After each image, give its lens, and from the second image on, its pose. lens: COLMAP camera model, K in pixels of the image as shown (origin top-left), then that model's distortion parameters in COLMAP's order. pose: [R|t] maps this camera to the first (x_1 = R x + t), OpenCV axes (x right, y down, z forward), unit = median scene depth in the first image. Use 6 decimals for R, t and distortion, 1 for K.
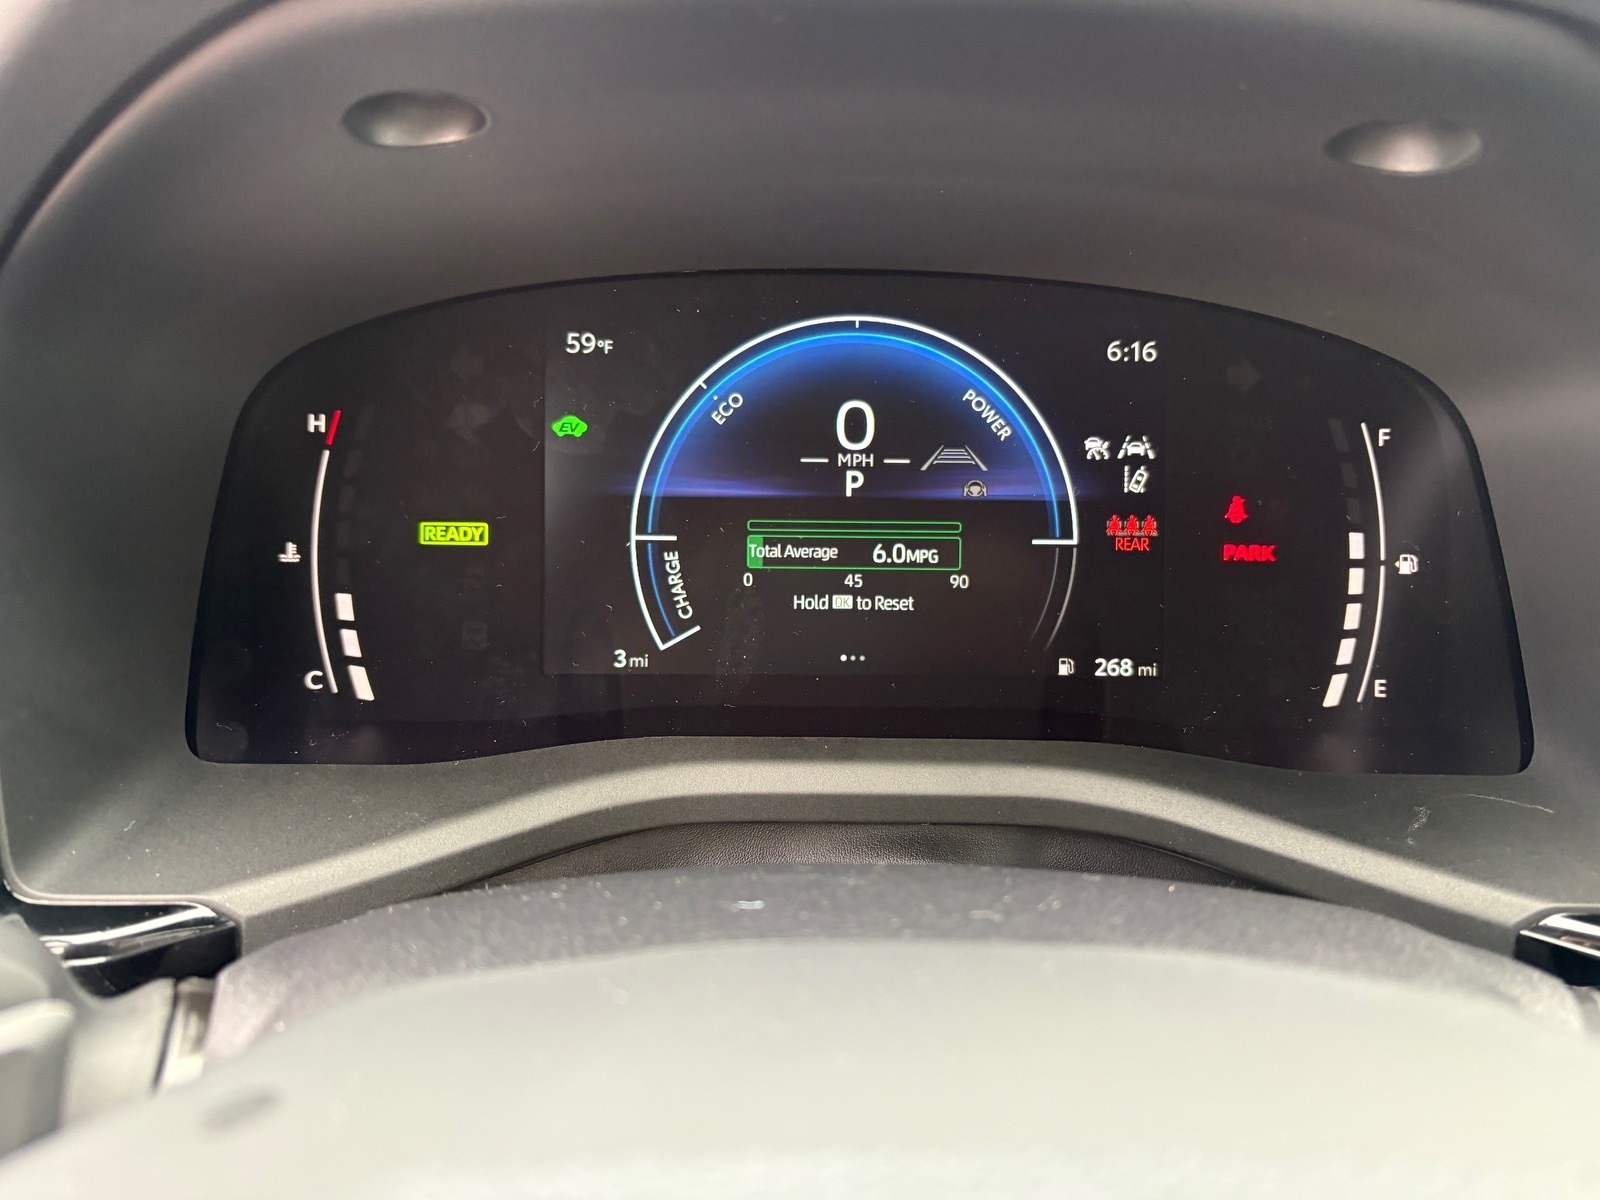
lens RADIAL K [[1220.4, 0, 807.9], [0, 1220.4, 606.7], [0, 0, 1]] dist [0.043507, -0.049783]
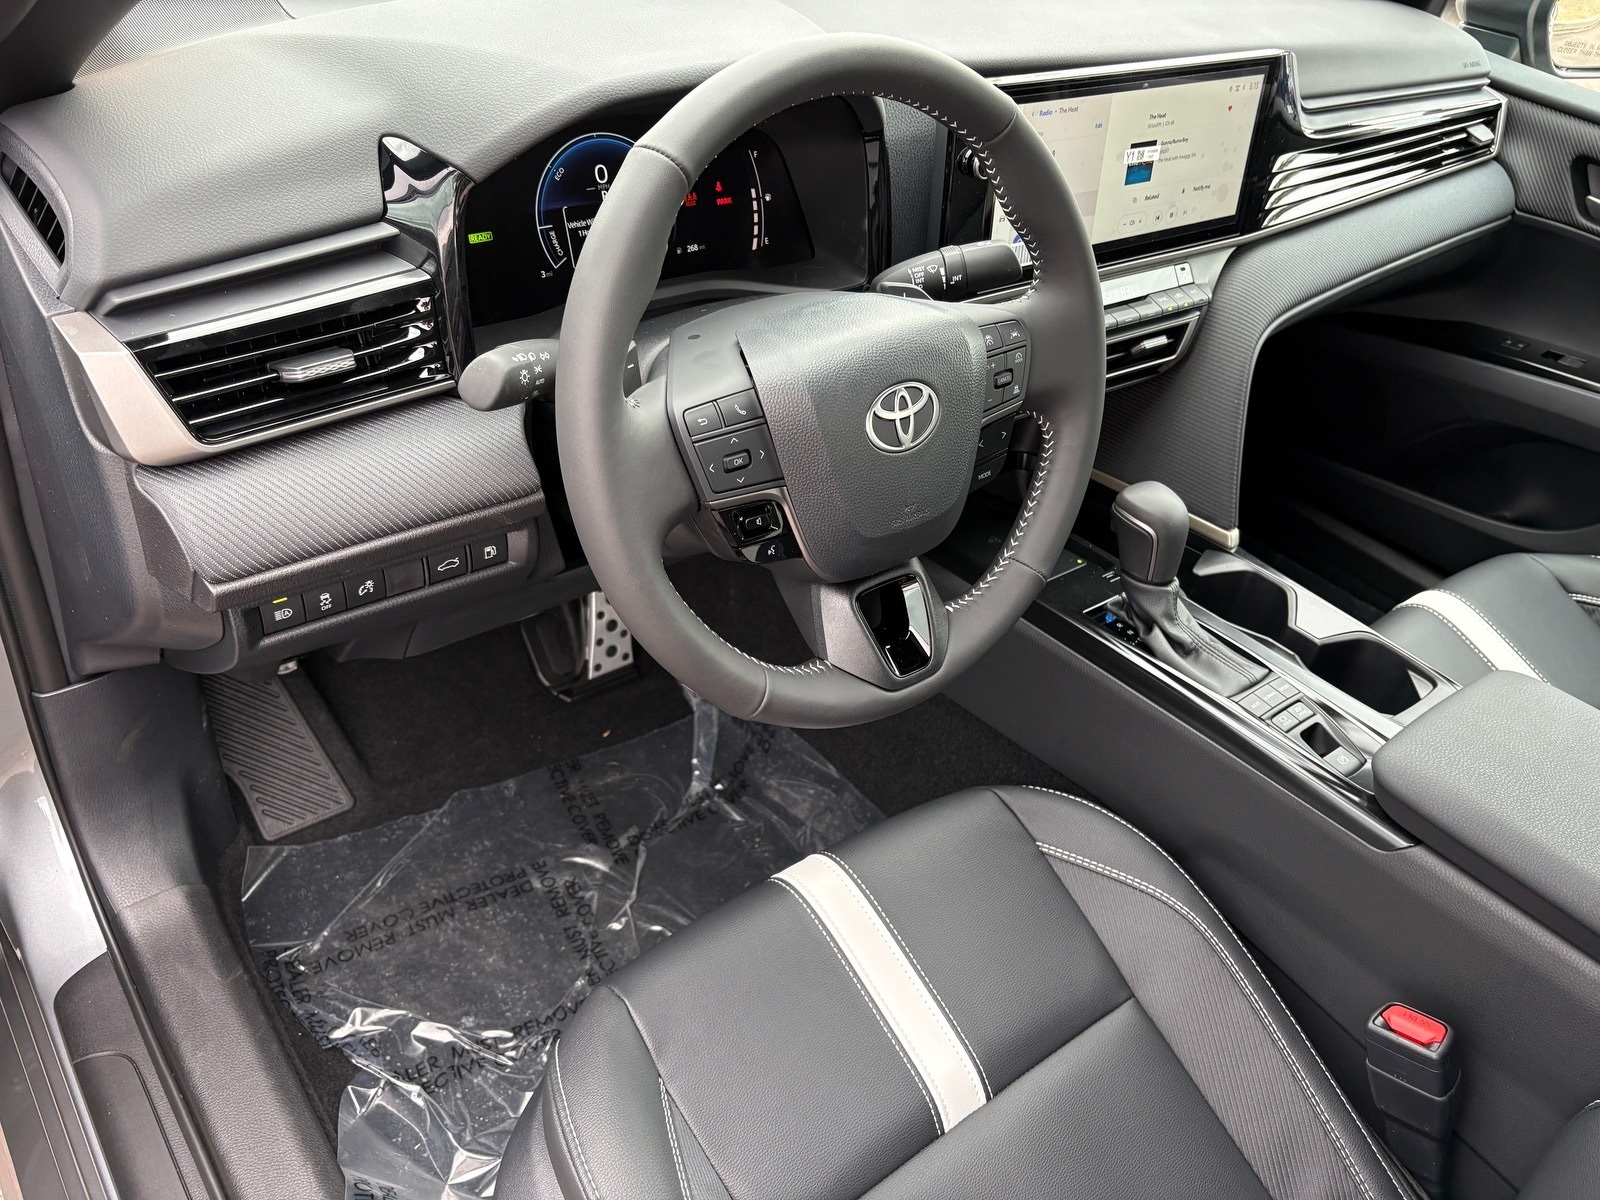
lens RADIAL K [[1220.4, 0, 807.9], [0, 1220.4, 606.7], [0, 0, 1]] dist [0.043507, -0.049783]
pose [[0.799418, -0.316633, 0.510562, -1.319496], [0.131135, 0.921313, 0.366041, -0.199955], [-0.586288, -0.225668, 0.778036, -1.671148]]
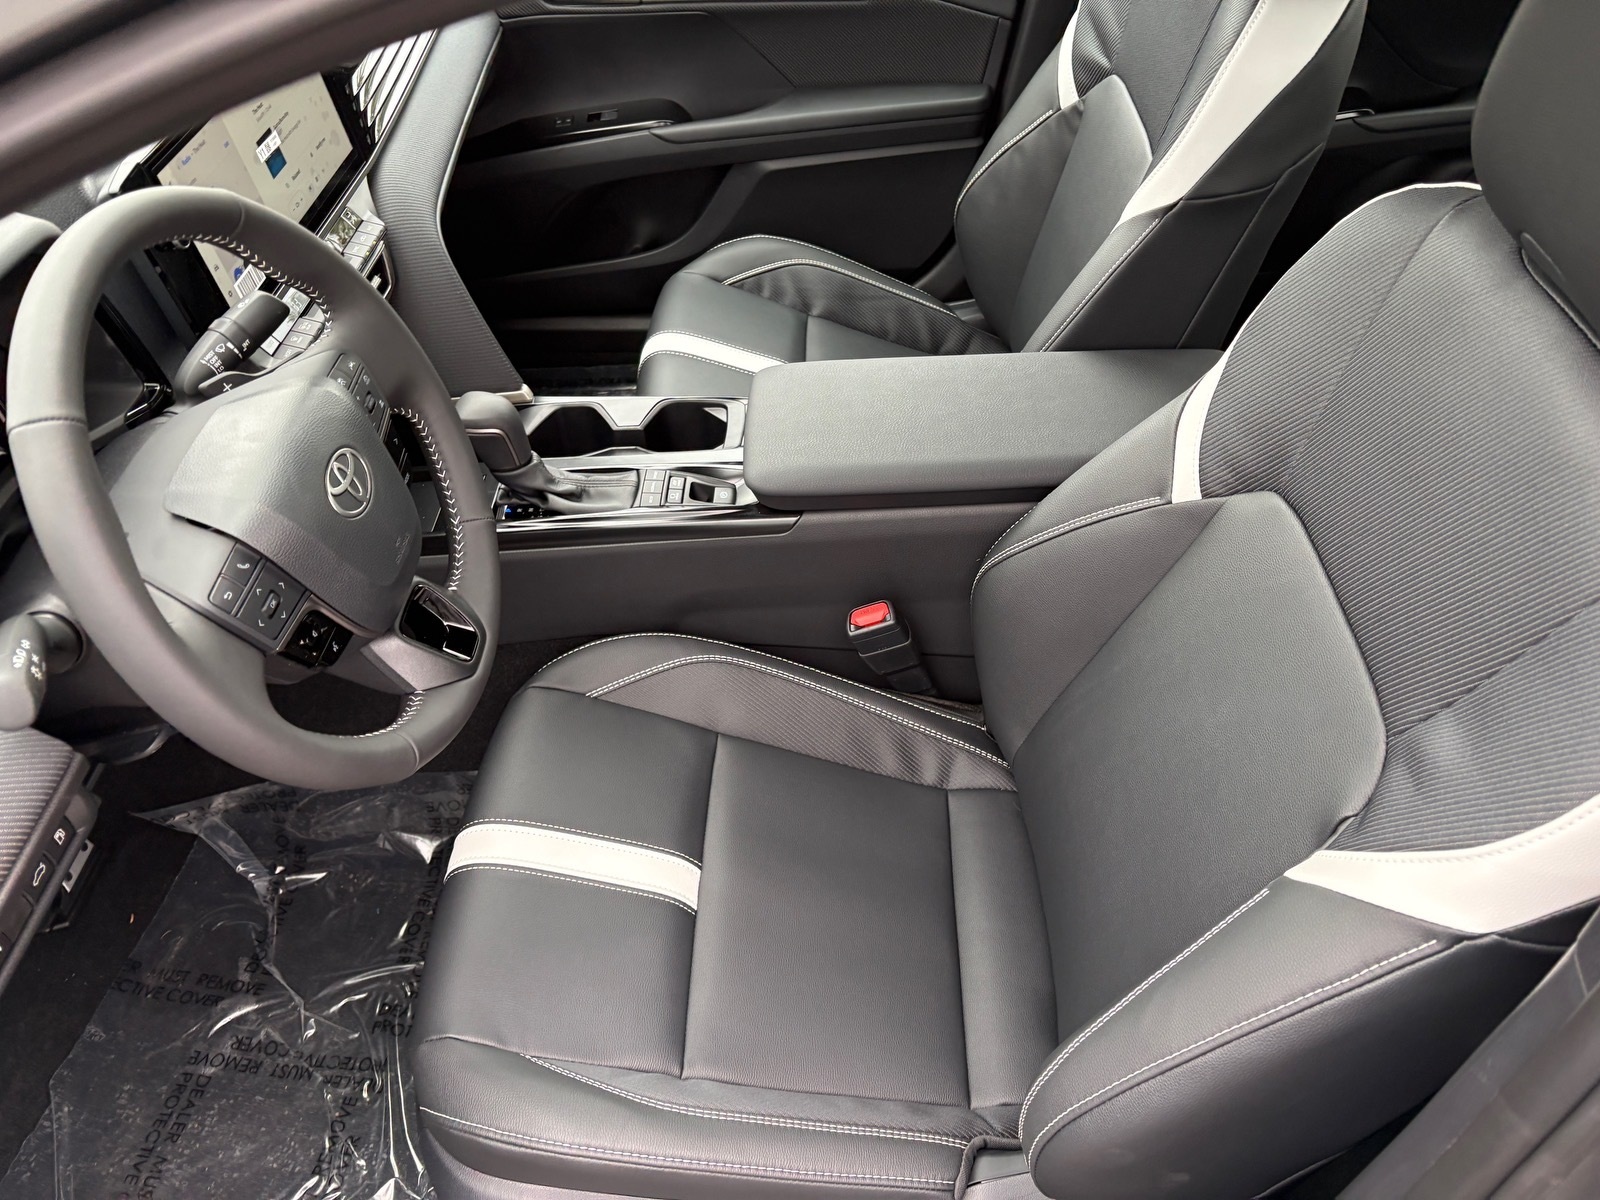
lens RADIAL K [[1199.8, 0, 790.5], [0, 1199.8, 601.8], [0, 0, 1]] dist [0.079492, -0.071442]
pose [[0.053449, -0.715495, 0.696570, -1.810539], [0.391890, 0.656633, 0.644403, -0.777218], [-0.918458, 0.238536, 0.315492, -1.538211]]
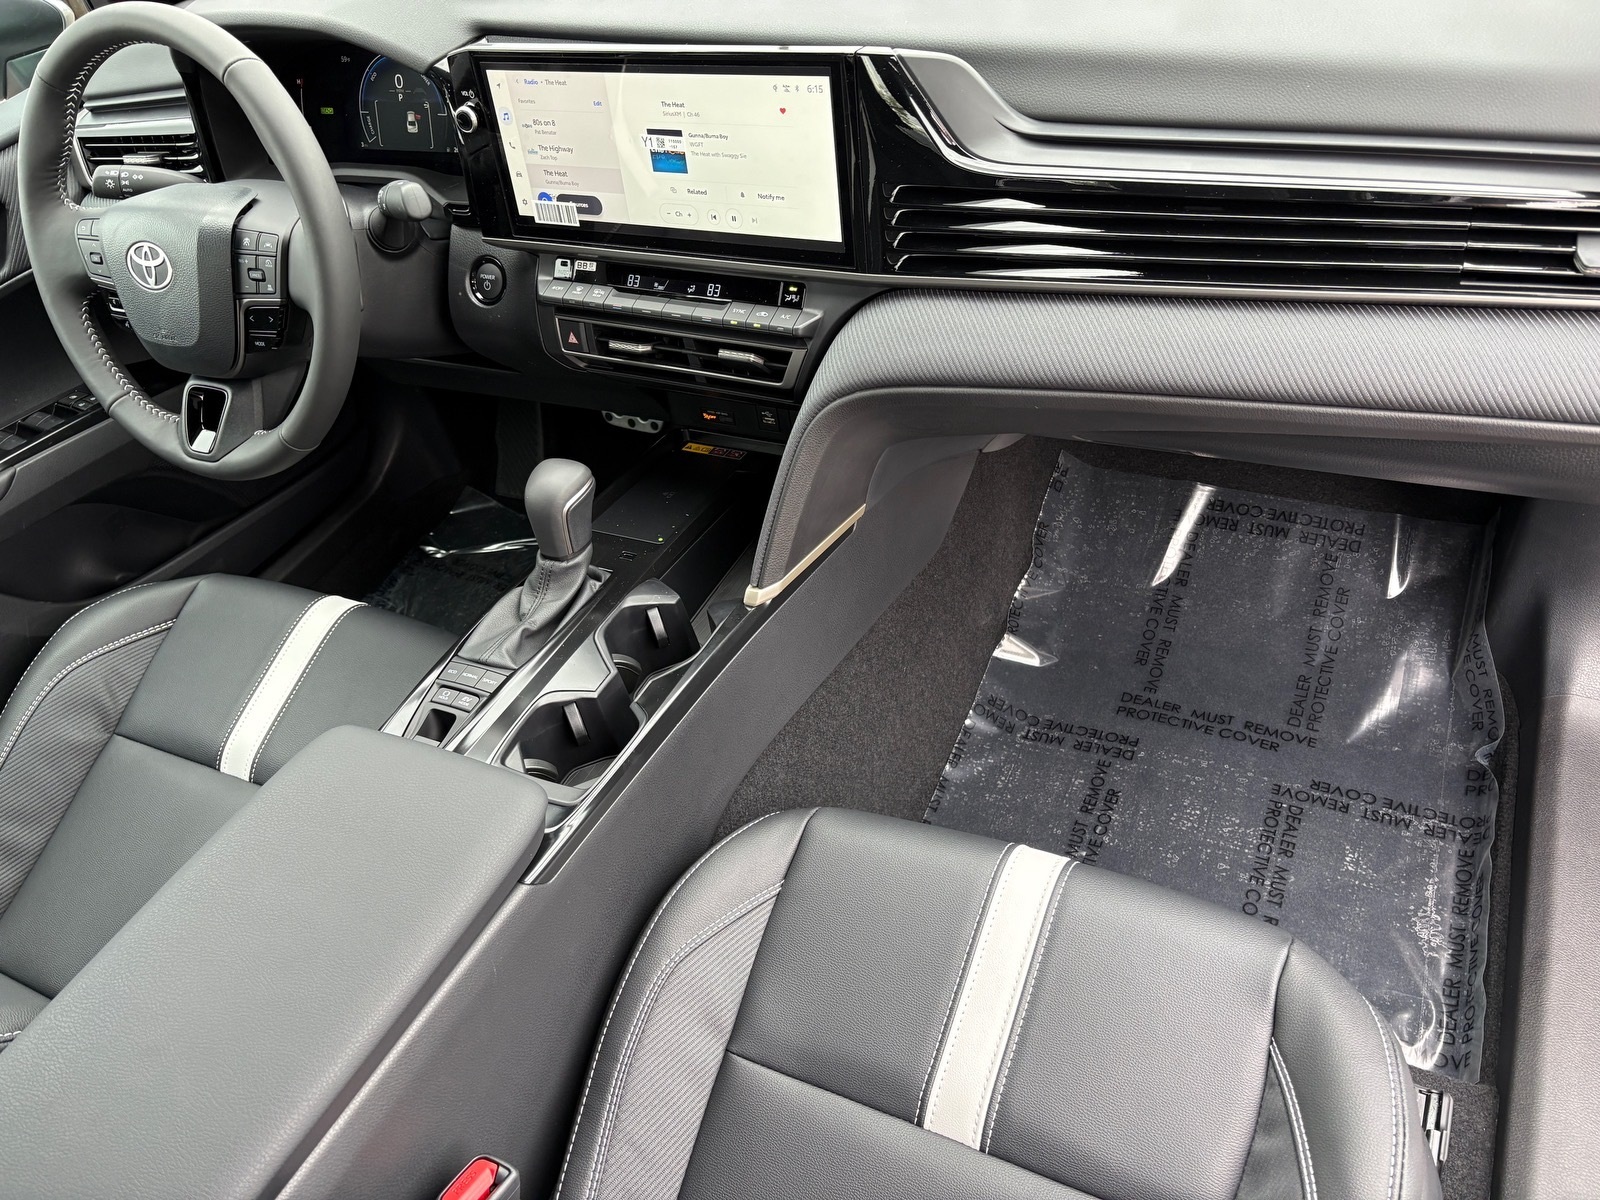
lens RADIAL K [[1220.4, 0, 807.9], [0, 1220.4, 606.7], [0, 0, 1]] dist [0.043507, -0.049783]
pose [[0.872757, 0.184840, -0.451806, 3.252631], [0.003260, 0.923311, 0.384039, -0.104862], [0.488143, -0.336646, 0.805224, -2.081652]]
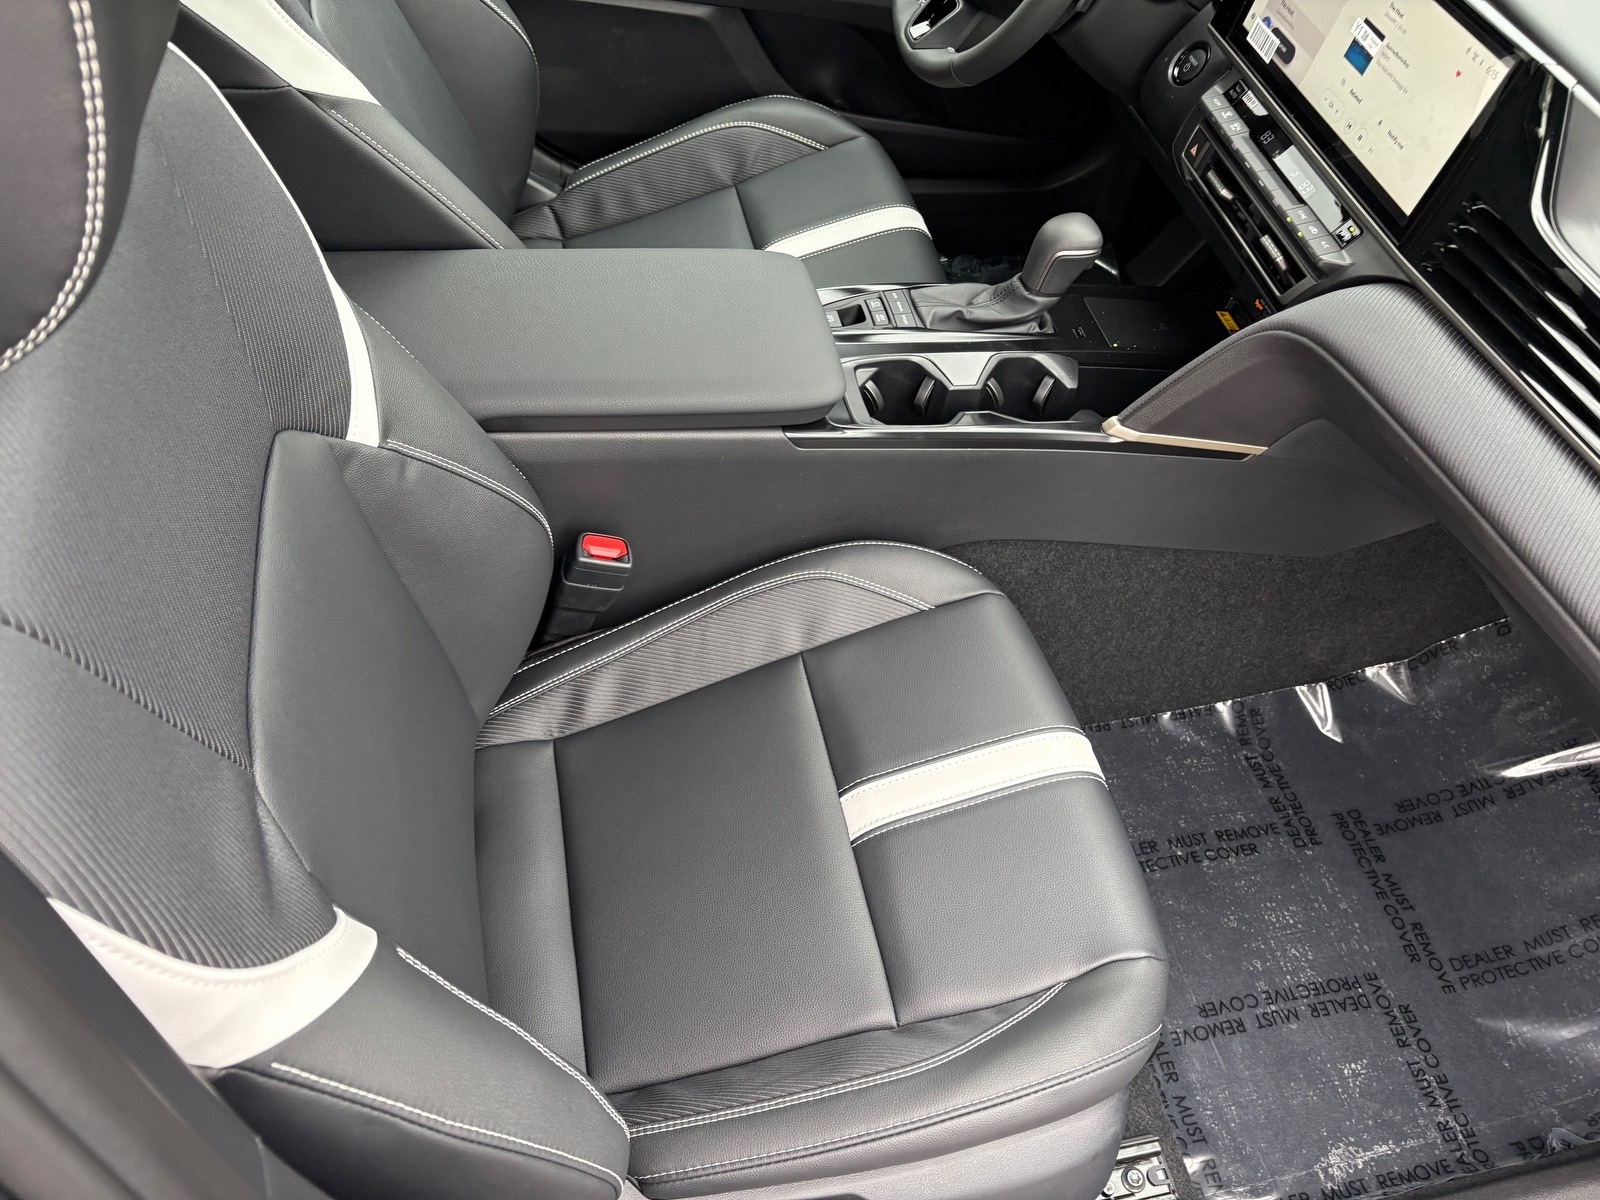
lens RADIAL K [[1220.4, 0, 807.9], [0, 1220.4, 606.7], [0, 0, 1]] dist [0.043507, -0.049783]
pose [[0.185446, 0.744953, -0.640823, 4.197804], [-0.459257, 0.642235, 0.613691, -0.341832], [0.868730, 0.180496, 0.461225, -1.866091]]
